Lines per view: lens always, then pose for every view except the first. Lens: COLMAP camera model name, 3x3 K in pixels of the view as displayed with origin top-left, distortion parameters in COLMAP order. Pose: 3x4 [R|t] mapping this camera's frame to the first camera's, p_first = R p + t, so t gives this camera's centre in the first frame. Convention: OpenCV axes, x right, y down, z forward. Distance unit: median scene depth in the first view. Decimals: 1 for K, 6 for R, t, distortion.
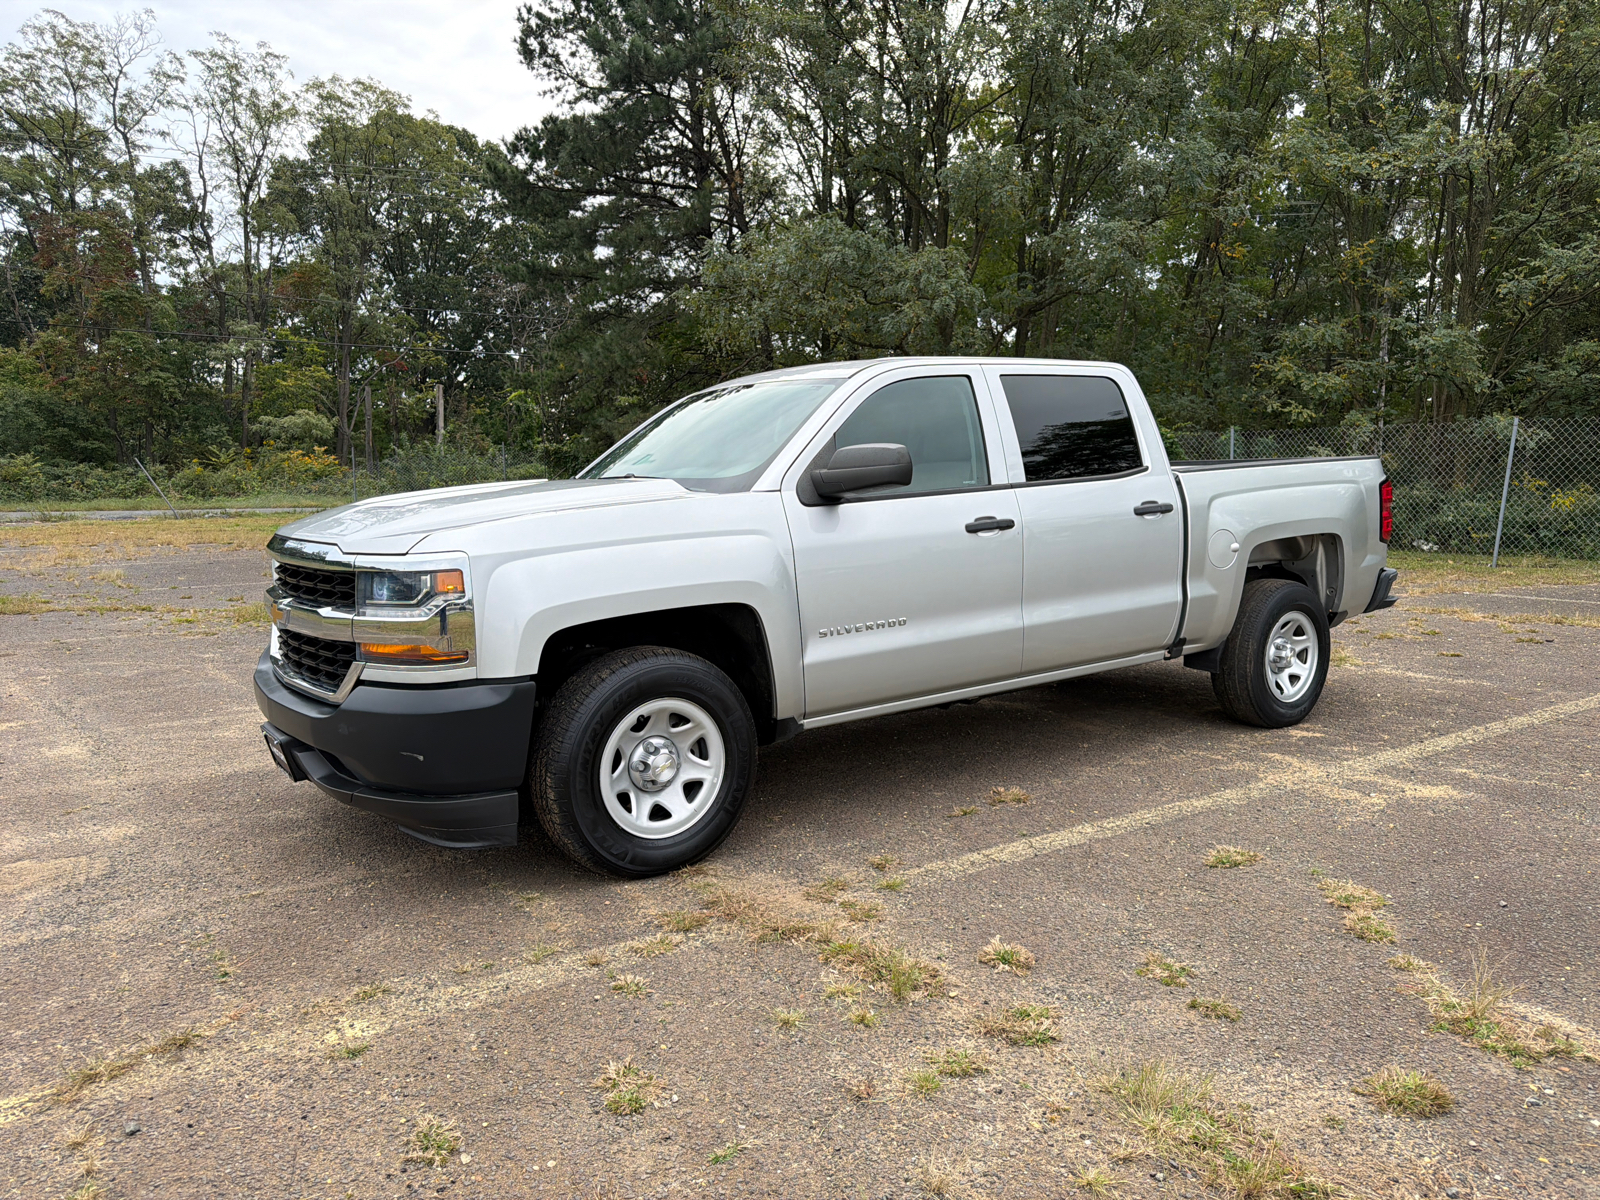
lens RADIAL K [[1133.1, 0, 799.6], [0, 1133.1, 600.5], [0, 0, 1]] dist [0.015360, -0.023730]
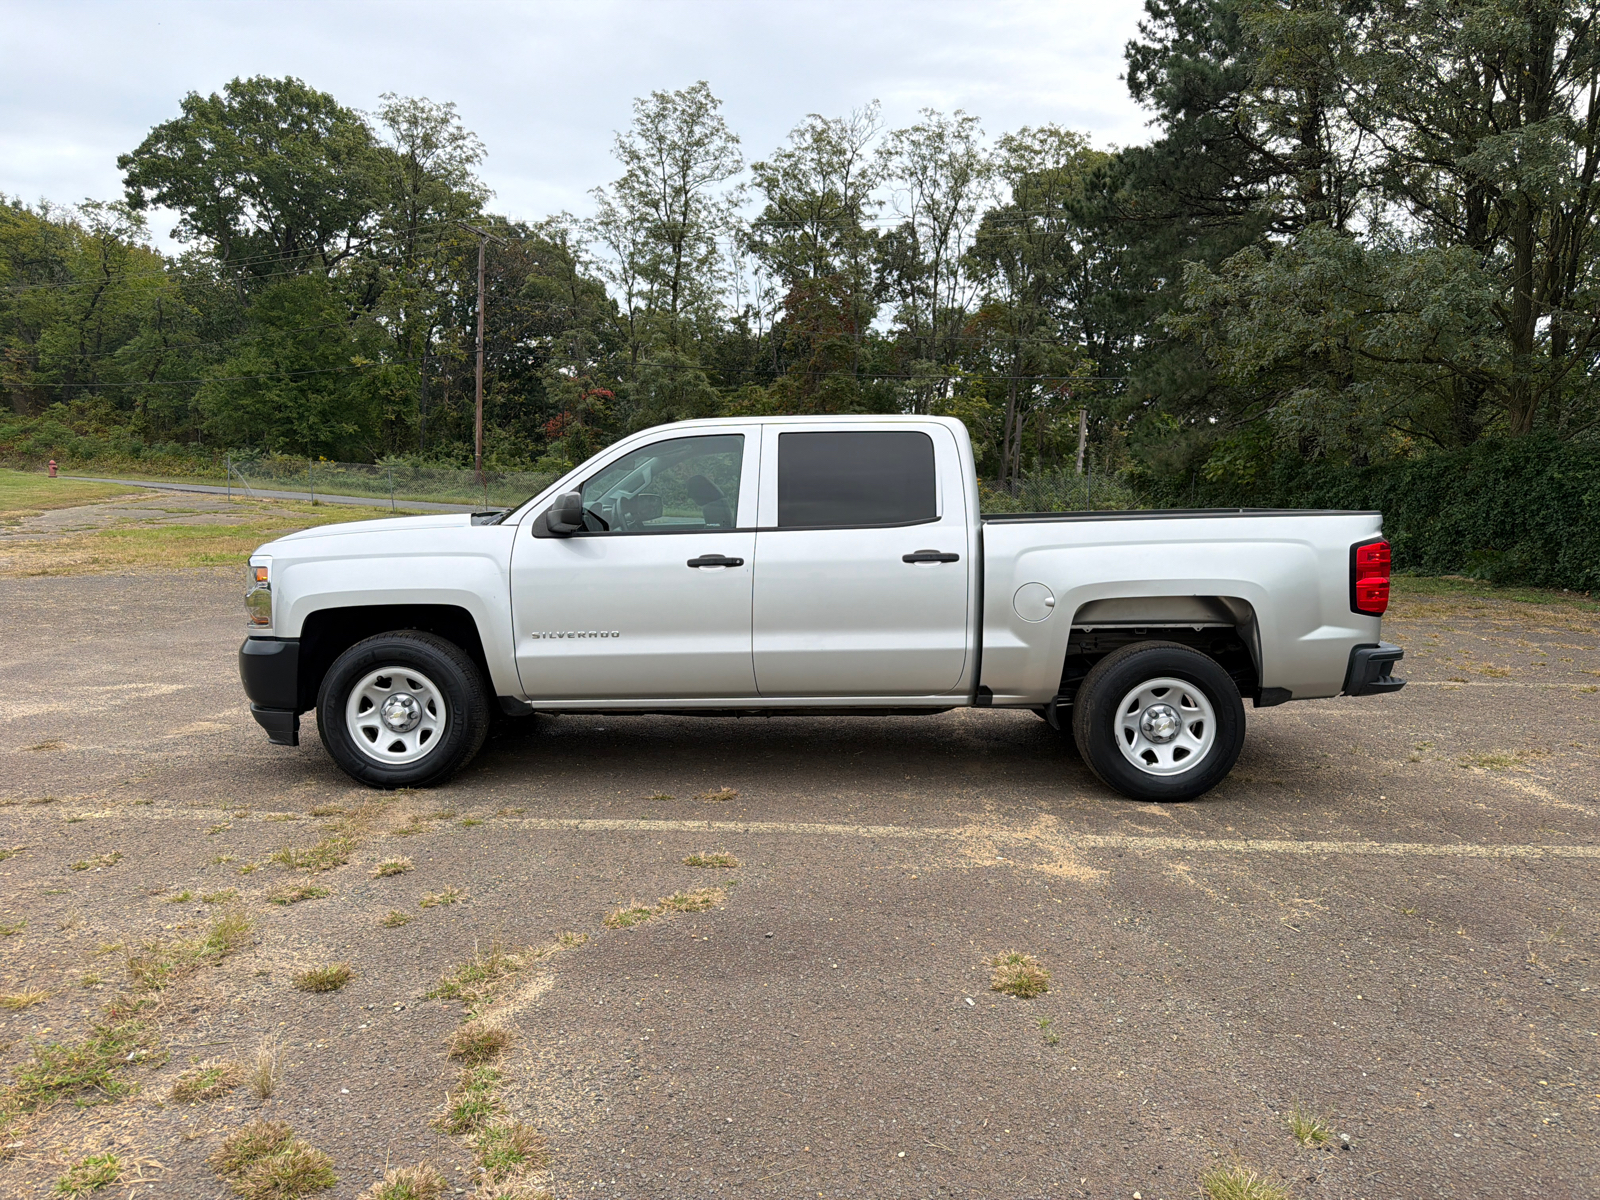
lens RADIAL K [[1138.1, 0, 804.7], [0, 1138.1, 595.3], [0, 0, 1]] dist [0.060453, -0.078872]
pose [[0.813616, 0.072151, -0.576908, 0.896610], [-0.086528, 0.996246, 0.002565, -0.041262], [0.574928, 0.047832, 0.816805, 0.084119]]
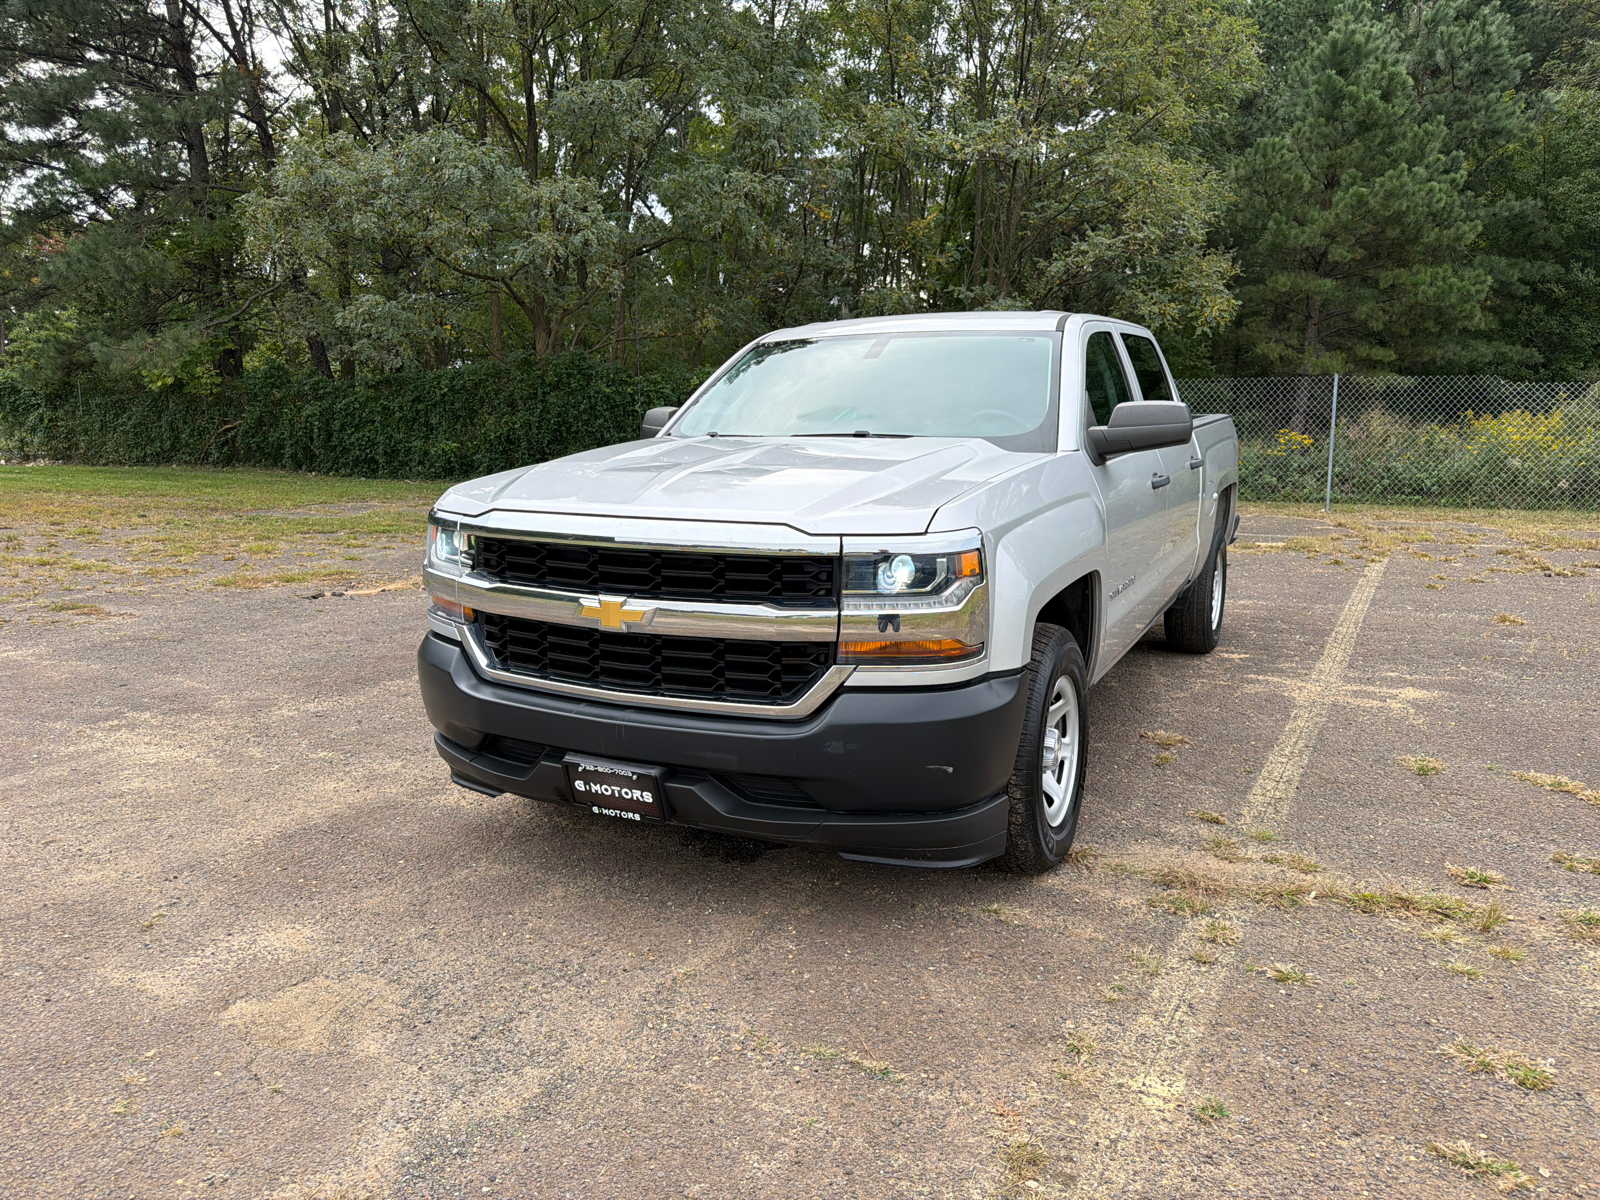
lens RADIAL K [[1133.1, 0, 799.6], [0, 1133.1, 600.5], [0, 0, 1]] dist [0.015360, -0.023730]
pose [[0.884709, -0.062251, 0.461968, -0.596452], [0.038540, 0.997418, 0.060595, -0.032790], [-0.464547, -0.035805, 0.884824, 0.220543]]
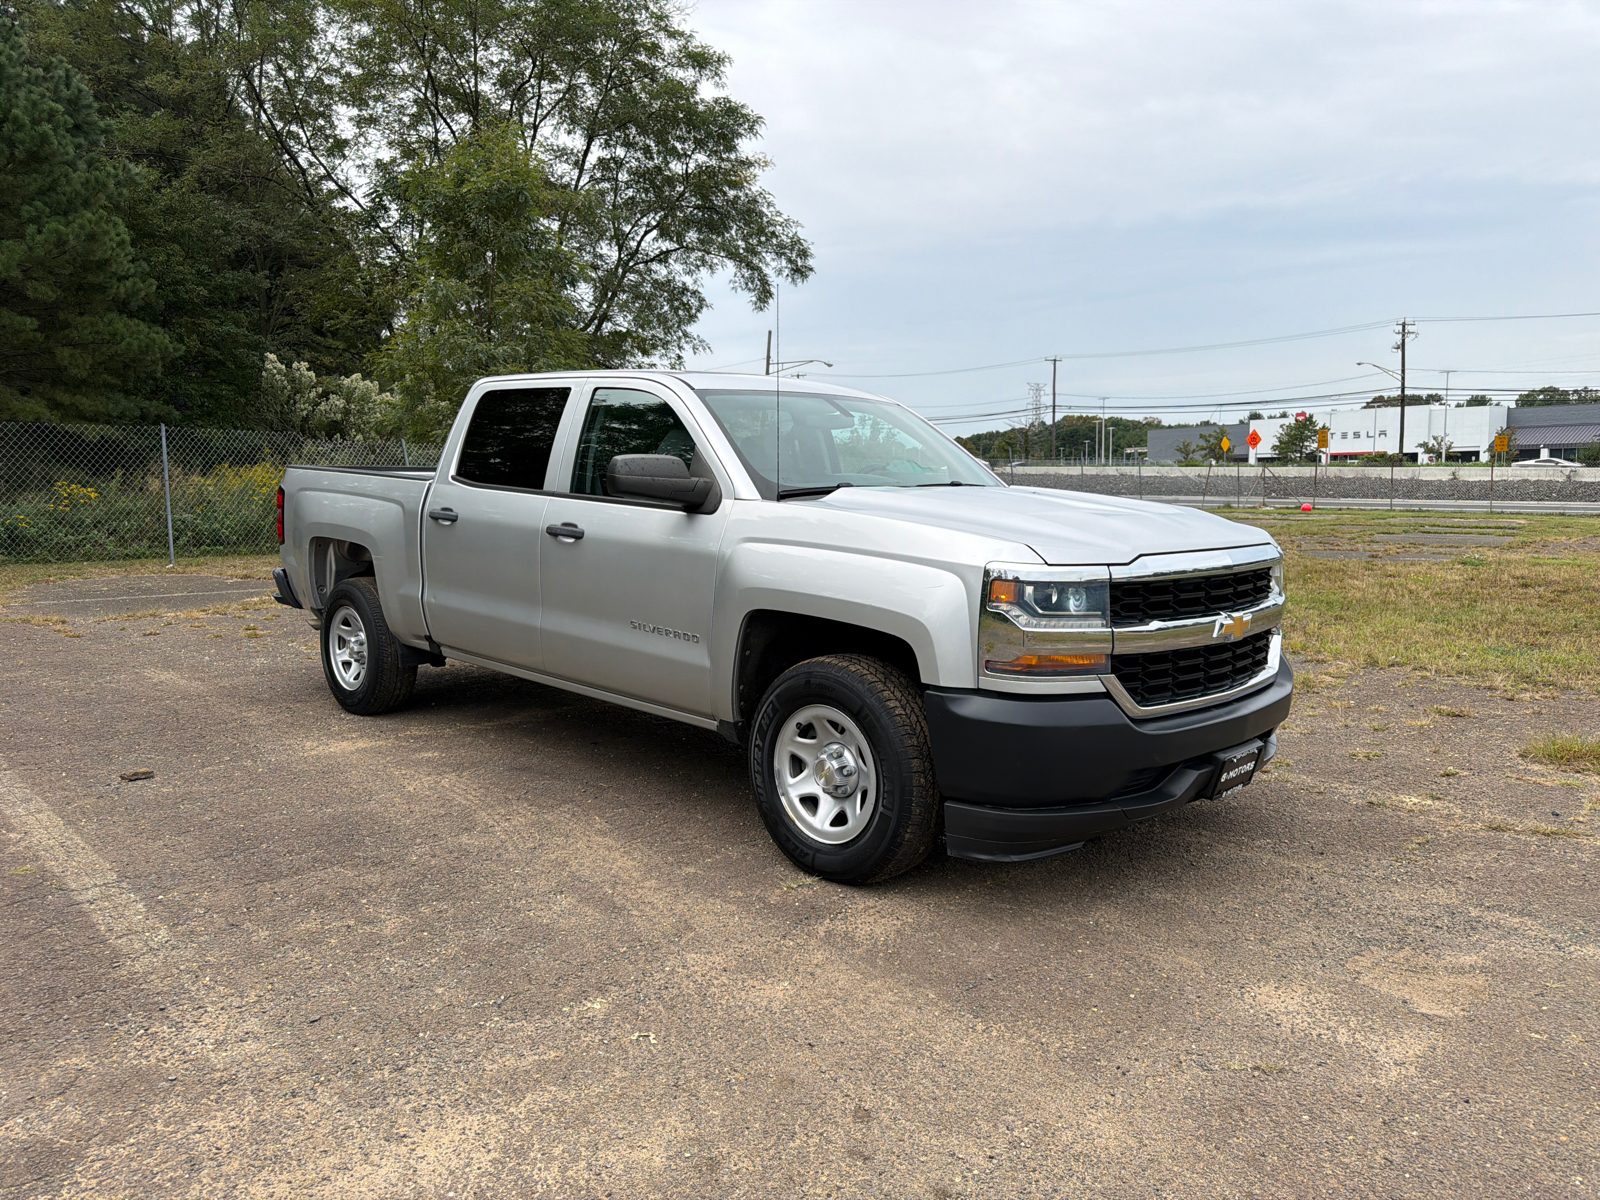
lens RADIAL K [[1118.2, 0, 802.9], [0, 1118.2, 606.2], [0, 0, 1]] dist [0.048680, -0.063904]
pose [[-0.179764, -0.101676, 0.978441, -1.121194], [0.098937, 0.987732, 0.120819, -0.131749], [-0.978722, 0.118523, -0.167499, 1.287145]]
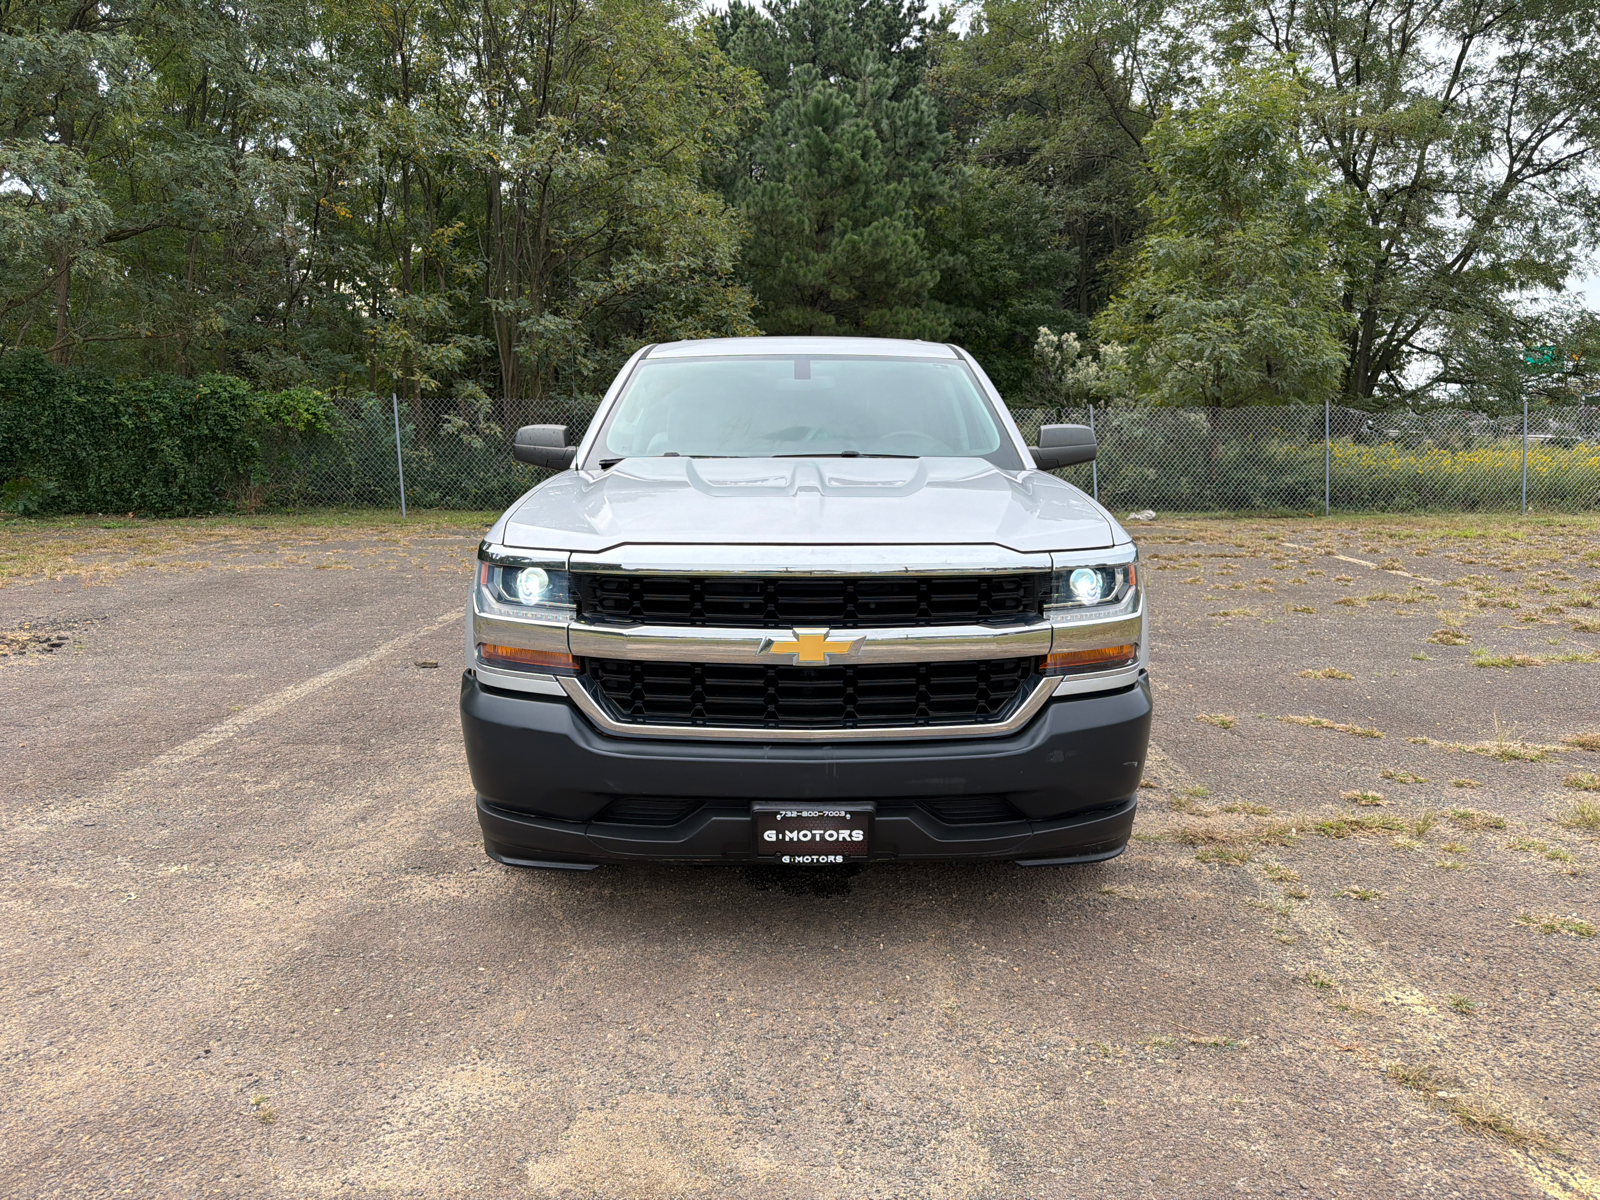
lens RADIAL K [[1133.1, 0, 799.6], [0, 1133.1, 600.5], [0, 0, 1]] dist [0.015360, -0.023730]
pose [[0.569703, -0.105482, 0.815054, -0.892789], [0.079211, 0.994160, 0.073296, -0.060349], [-0.818025, 0.022804, 0.574731, 0.501500]]
